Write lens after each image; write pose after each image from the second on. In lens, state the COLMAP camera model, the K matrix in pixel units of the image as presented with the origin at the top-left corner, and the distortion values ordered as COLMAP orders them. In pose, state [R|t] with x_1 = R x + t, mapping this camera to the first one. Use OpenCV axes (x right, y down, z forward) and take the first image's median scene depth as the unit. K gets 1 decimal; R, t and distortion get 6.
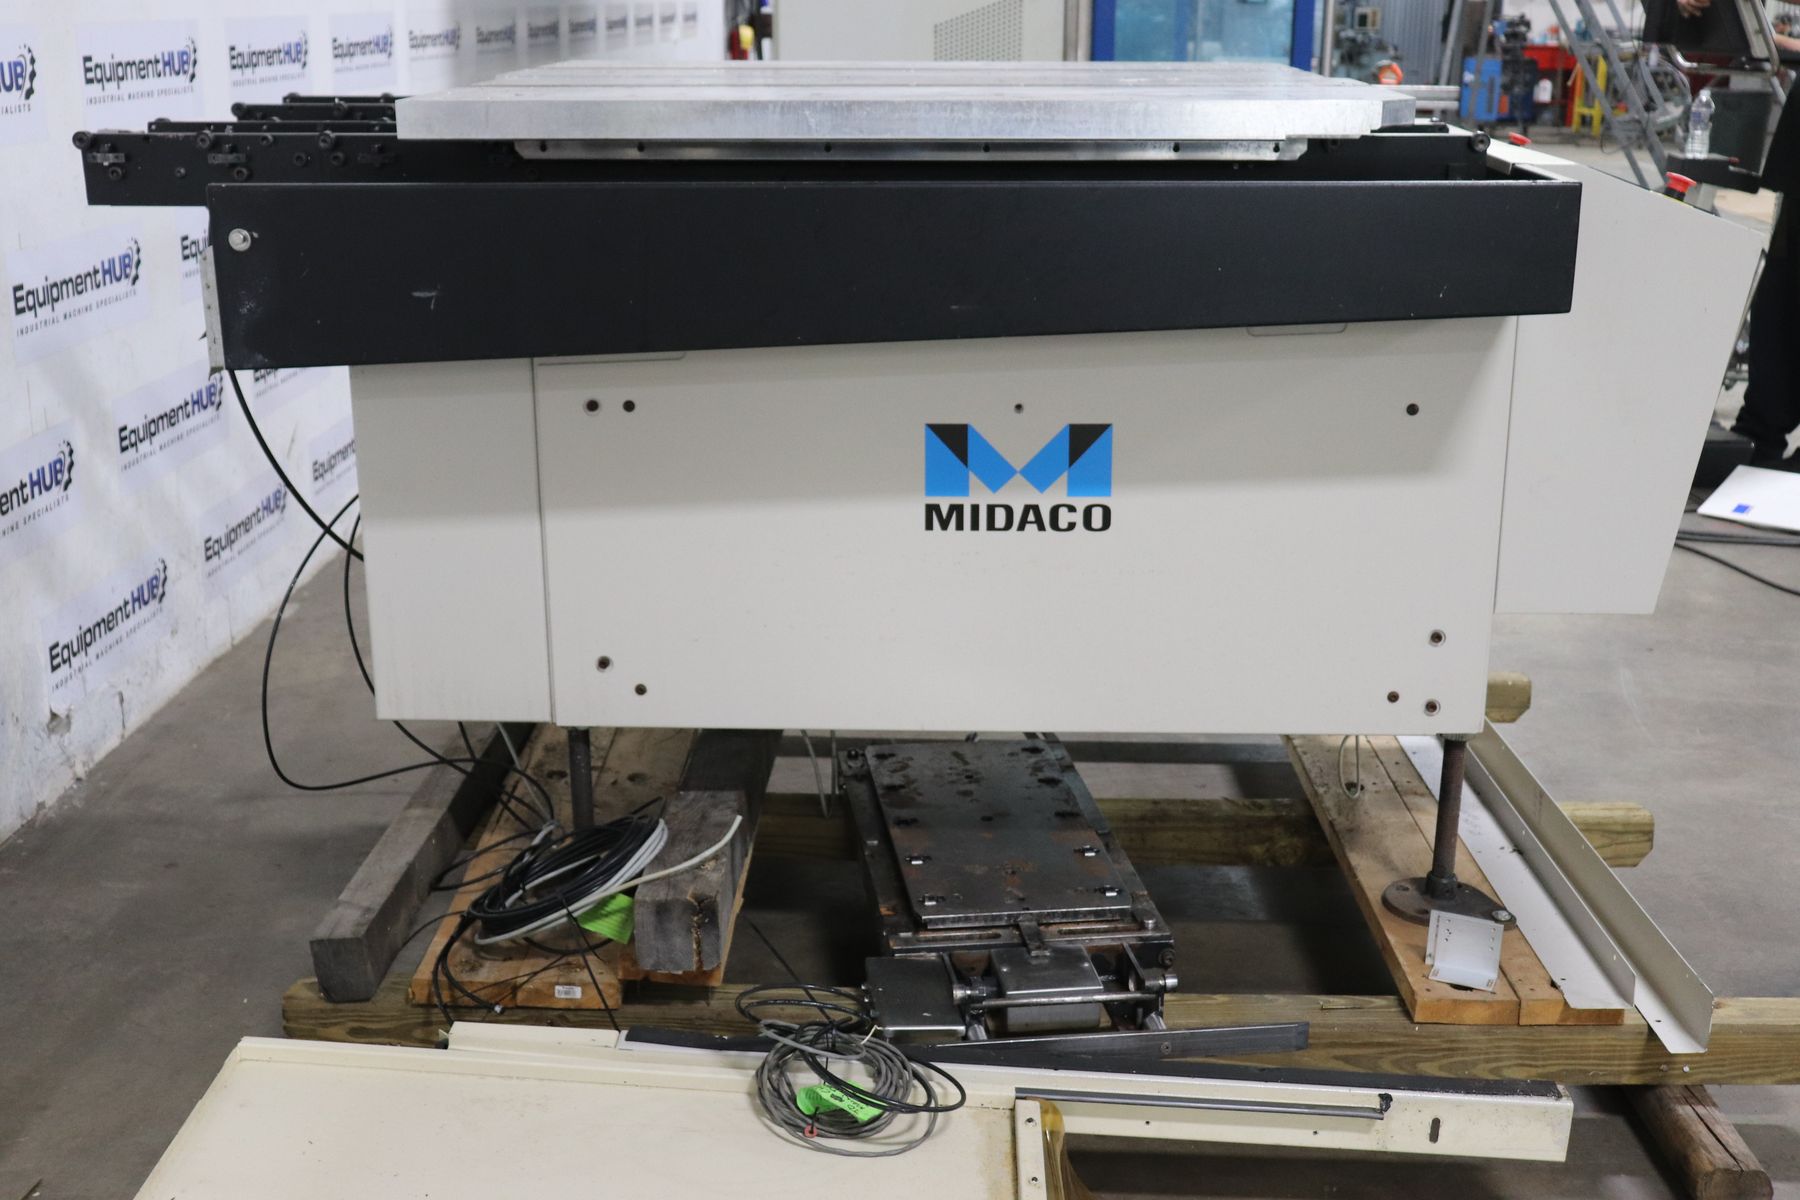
lens RADIAL K [[2101.9, 0, 904.9], [0, 2101.9, 644.9], [0, 0, 1]] dist [0.002282, -0.043486]
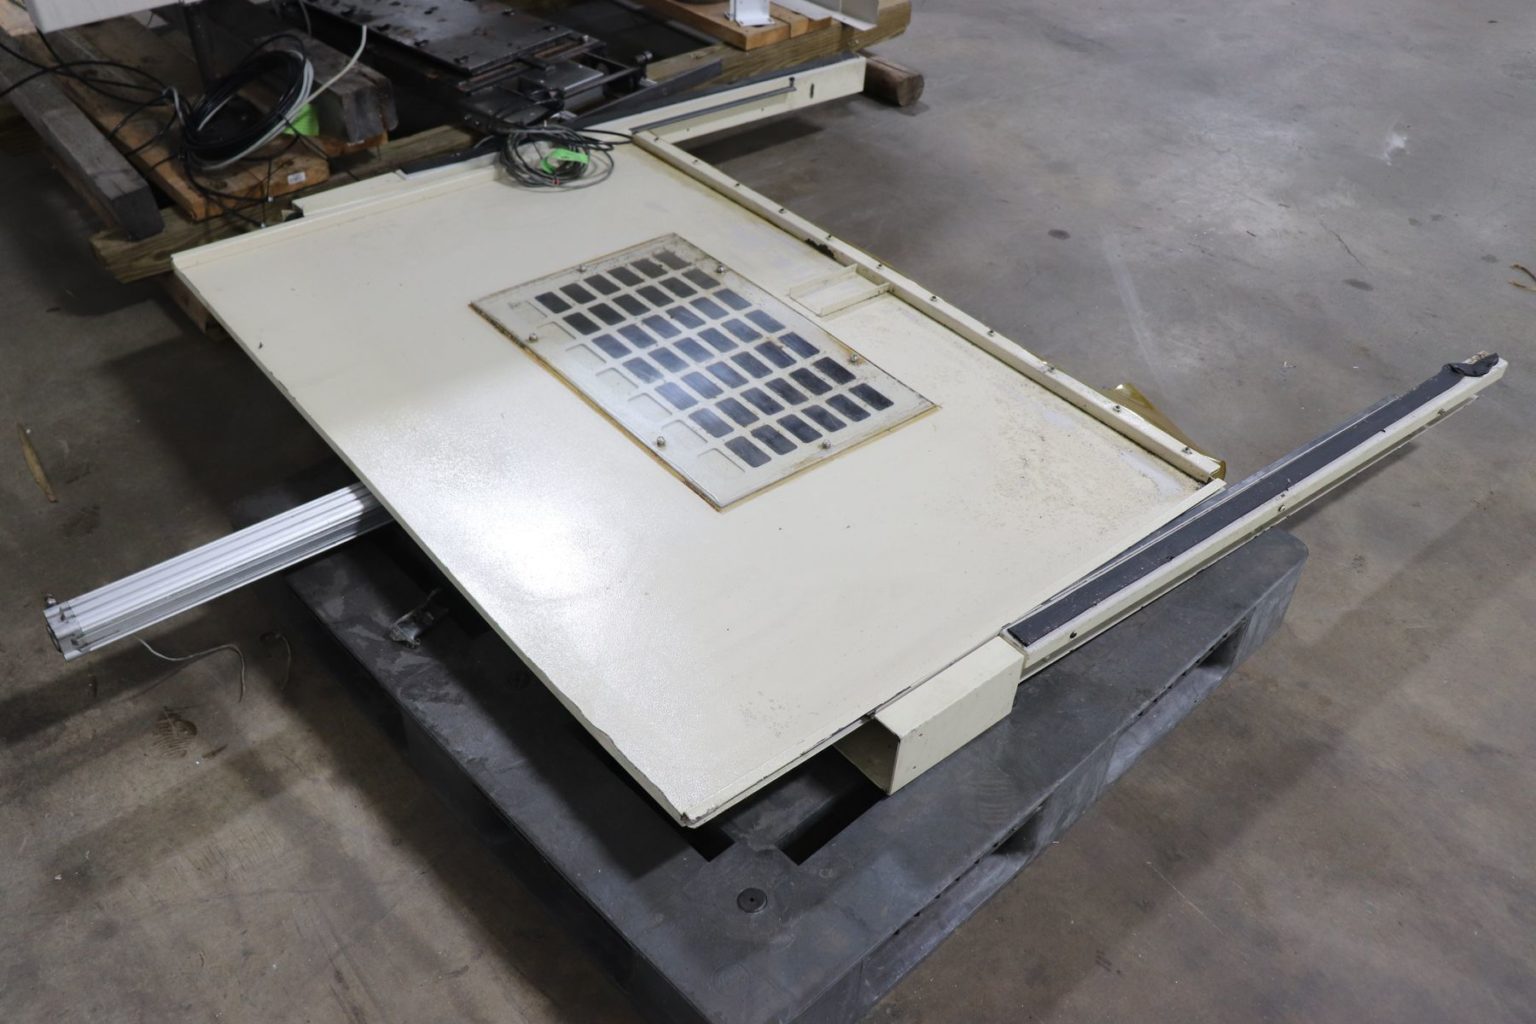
lens RADIAL K [[1306.6, 0, 768.4], [0, 1306.6, 531.8], [0, 0, 1]] dist [-0.144228, 0.120201]
pose [[0.749261, -0.434779, 0.499574, -0.456491], [0.187120, 0.862575, 0.470054, 0.023095], [-0.635290, -0.258713, 0.727650, 0.088002]]
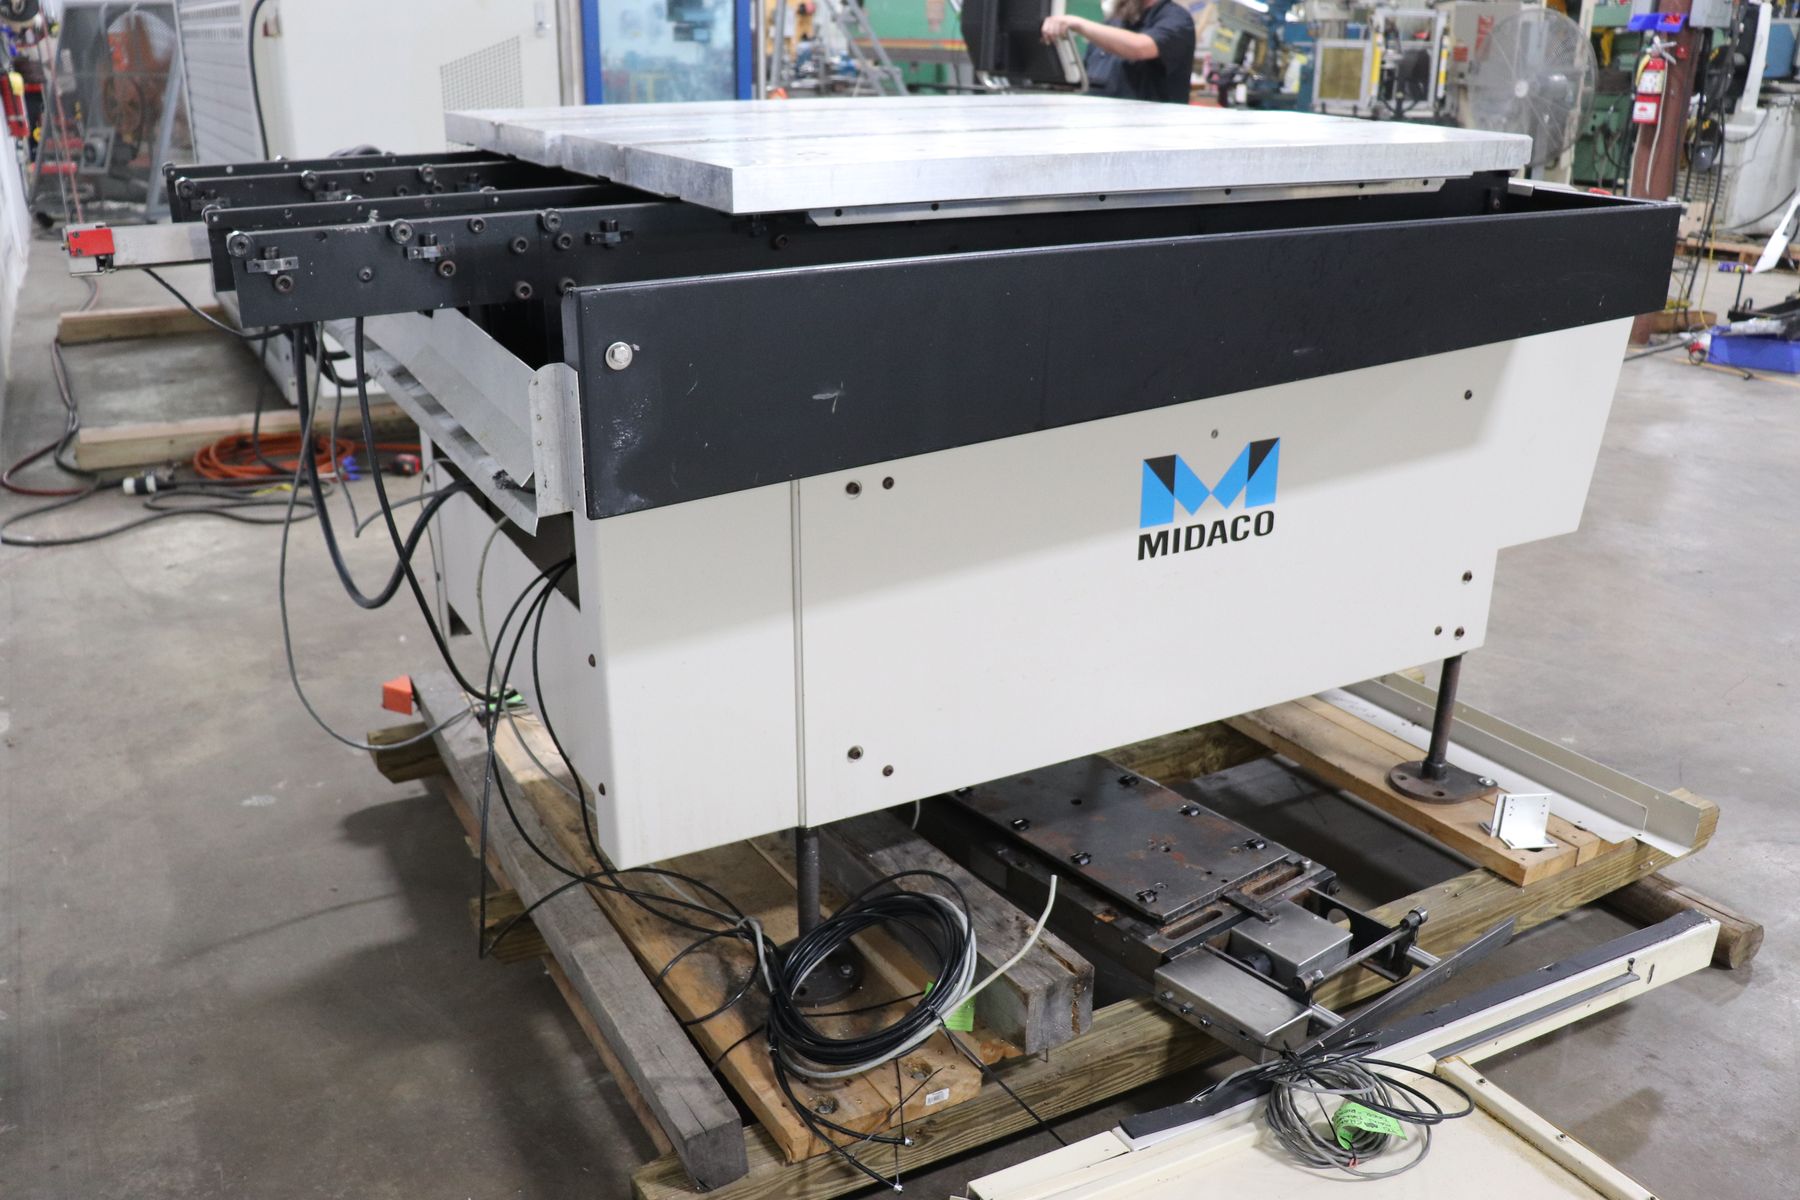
lens RADIAL K [[1531.2, 0, 900.5], [0, 1531.2, 623.2], [0, 0, 1]] dist [-0.144228, 0.120201]
pose [[0.858224, -0.188073, 0.477578, -0.459433], [0.156143, 0.982016, 0.106129, -0.123106], [-0.488949, -0.016512, 0.872156, 0.402340]]
